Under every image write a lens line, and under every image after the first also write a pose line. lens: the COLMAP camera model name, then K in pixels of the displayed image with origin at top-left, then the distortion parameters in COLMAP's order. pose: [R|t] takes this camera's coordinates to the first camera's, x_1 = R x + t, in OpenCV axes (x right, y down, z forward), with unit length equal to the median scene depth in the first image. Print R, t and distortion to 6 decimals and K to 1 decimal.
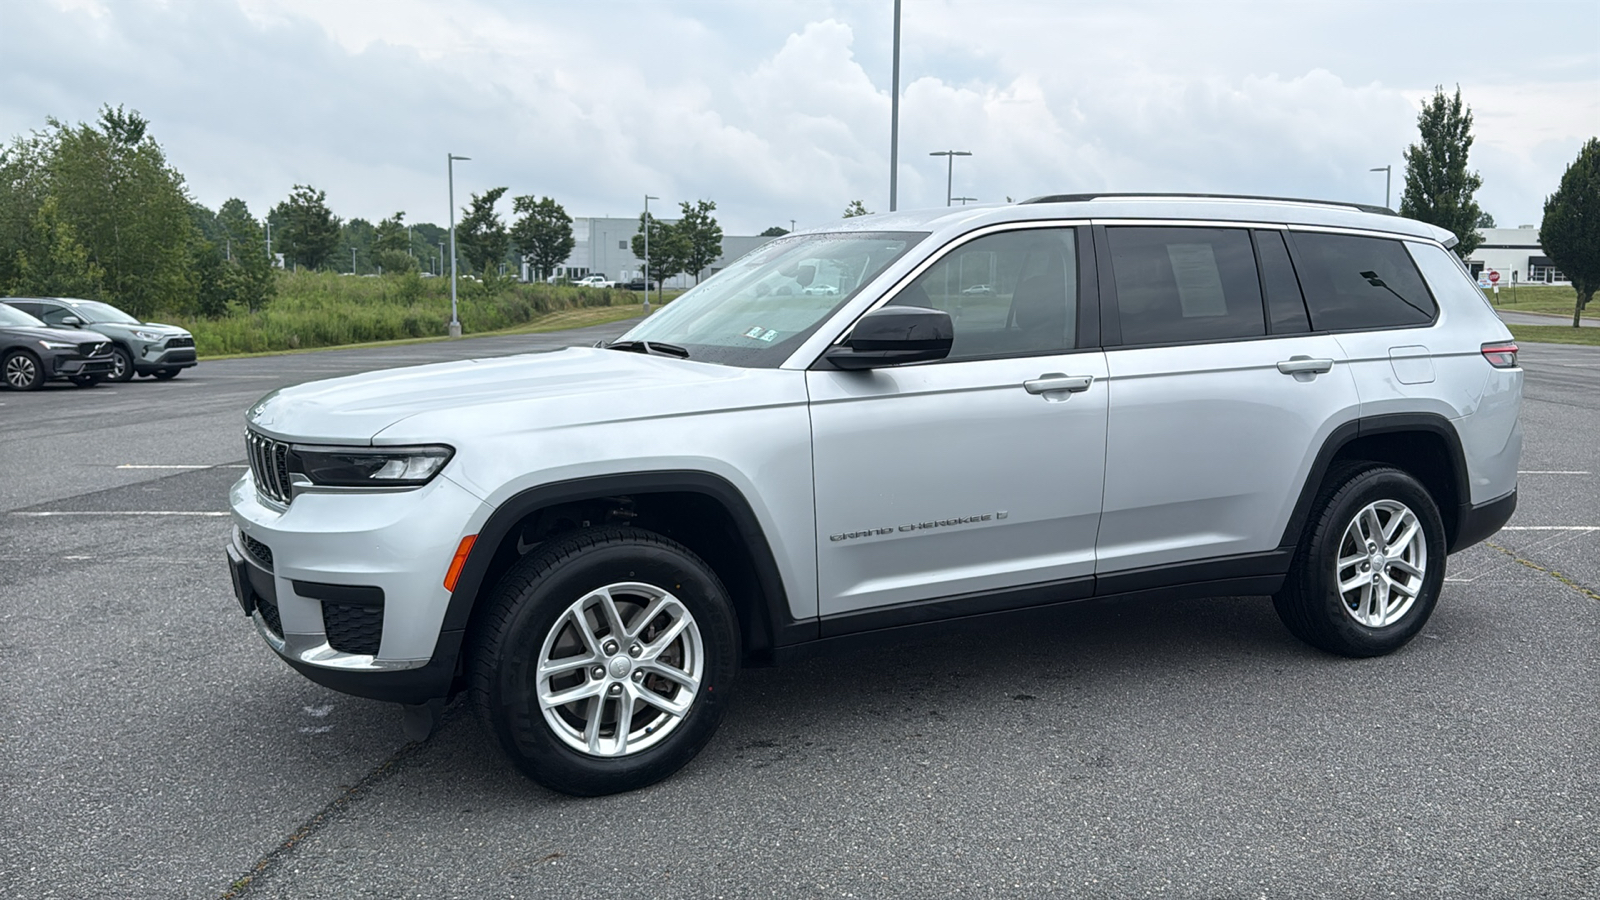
lens RADIAL K [[1337.7, 0, 804.3], [0, 1337.7, 444.8], [0, 0, 1]] dist [0.146837, -0.243056]
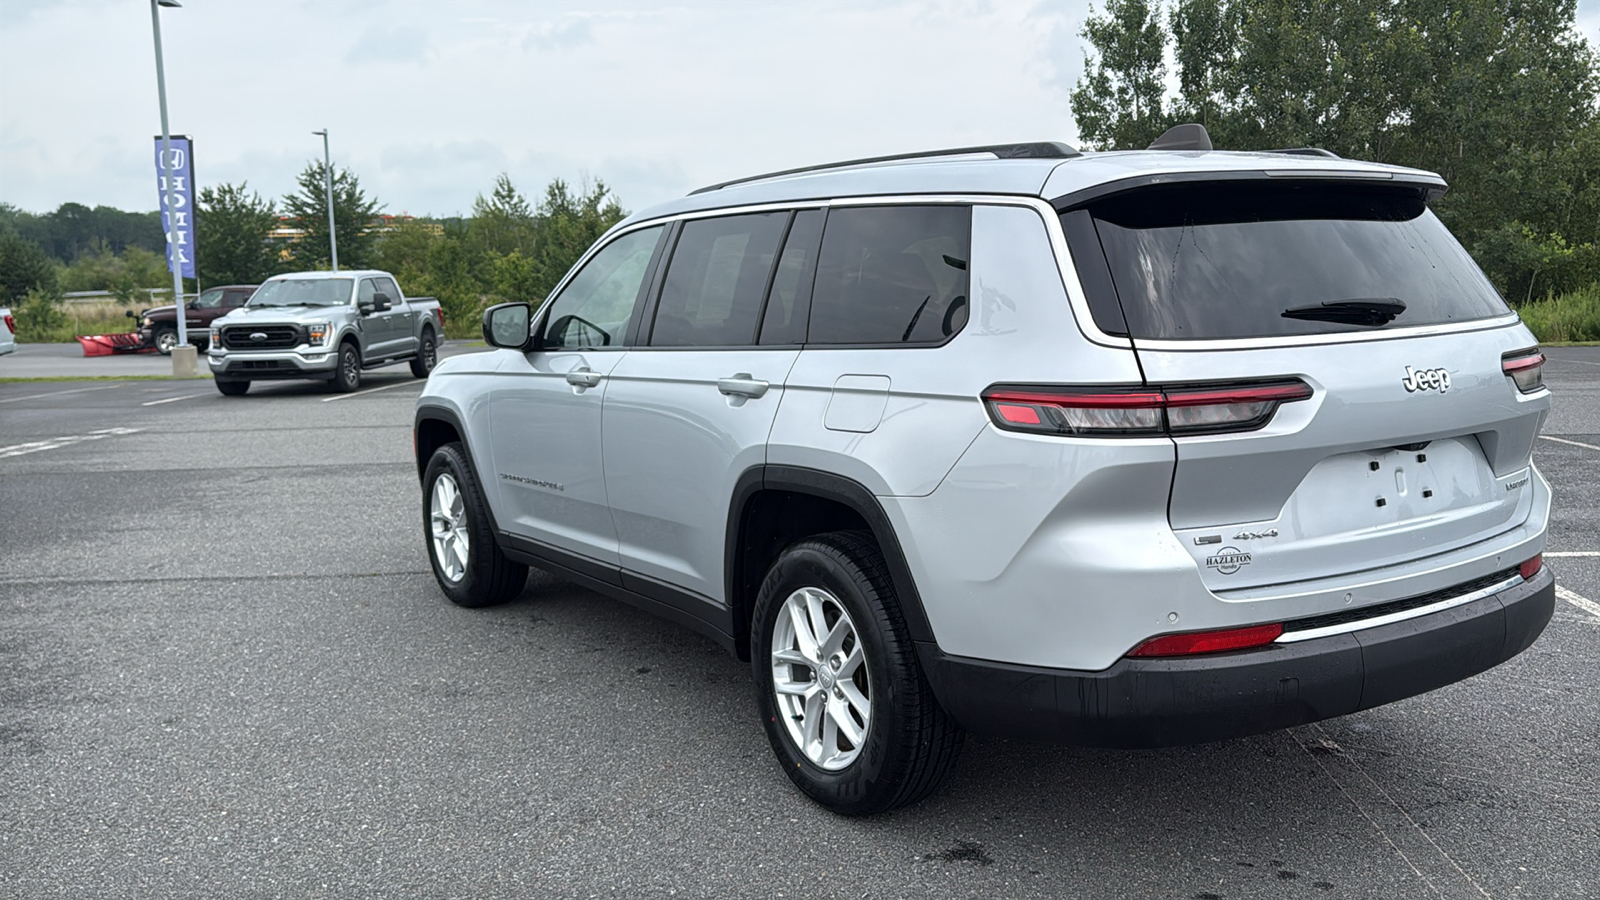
lens RADIAL K [[1328.3, 0, 865.8], [0, 1328.3, 463.1], [0, 0, 1]] dist [0.134672, -0.239249]
pose [[0.130510, 0.137486, -0.981868, 1.196956], [-0.082443, 0.988413, 0.127444, -0.124189], [0.988013, 0.064315, 0.140333, 1.011419]]
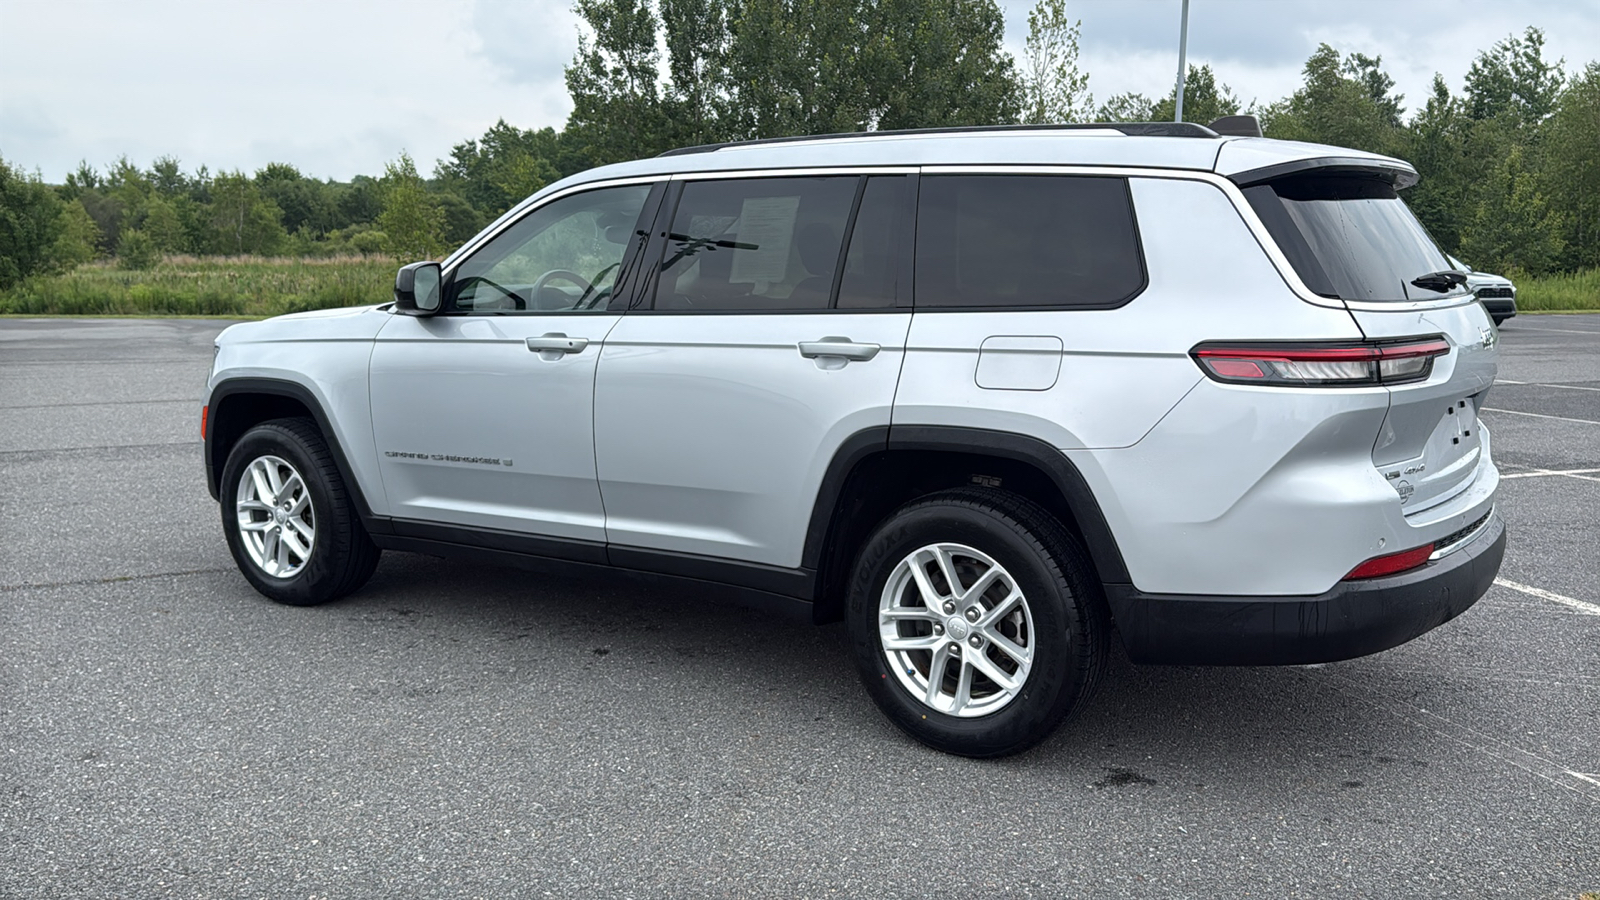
lens RADIAL K [[1321.5, 0, 831.5], [0, 1321.5, 452.5], [0, 0, 1]] dist [0.144692, -0.245075]
pose [[0.487068, 0.135270, -0.862825, 1.090477], [-0.096649, 0.990213, 0.100682, -0.079648], [0.868000, 0.034353, 0.495375, 0.645986]]
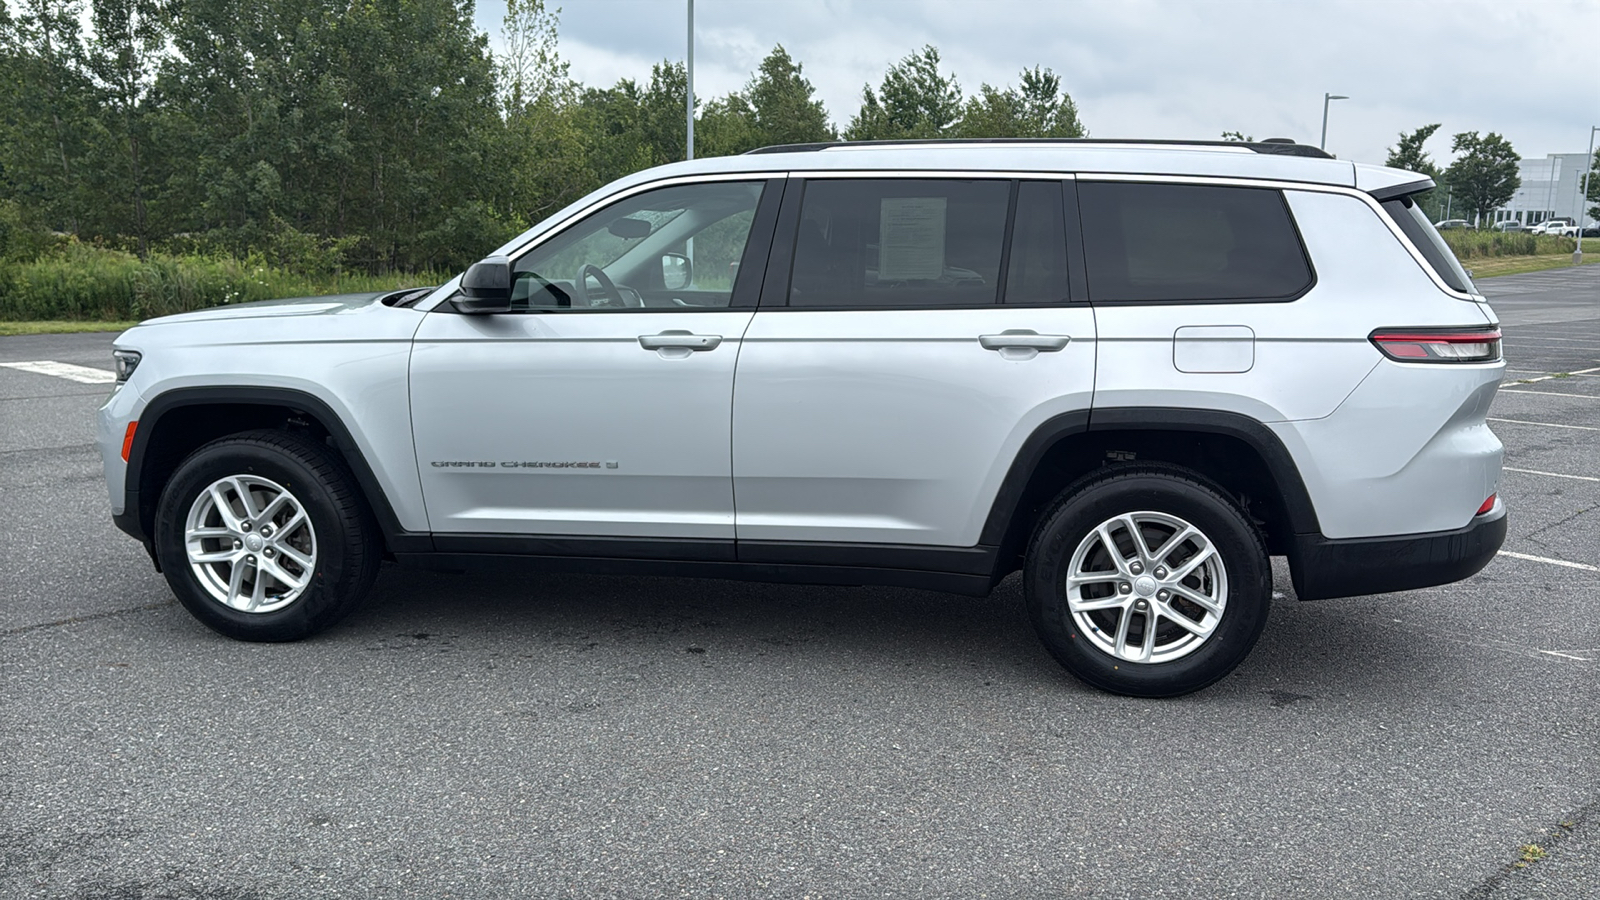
lens RADIAL K [[1317.9, 0, 820.3], [0, 1317.9, 471.0], [0, 0, 1]] dist [0.133005, -0.218093]
pose [[0.793777, 0.117870, -0.596678, 0.812338], [-0.081588, 0.992810, 0.087584, -0.041446], [0.602712, -0.020840, 0.797687, 0.265084]]
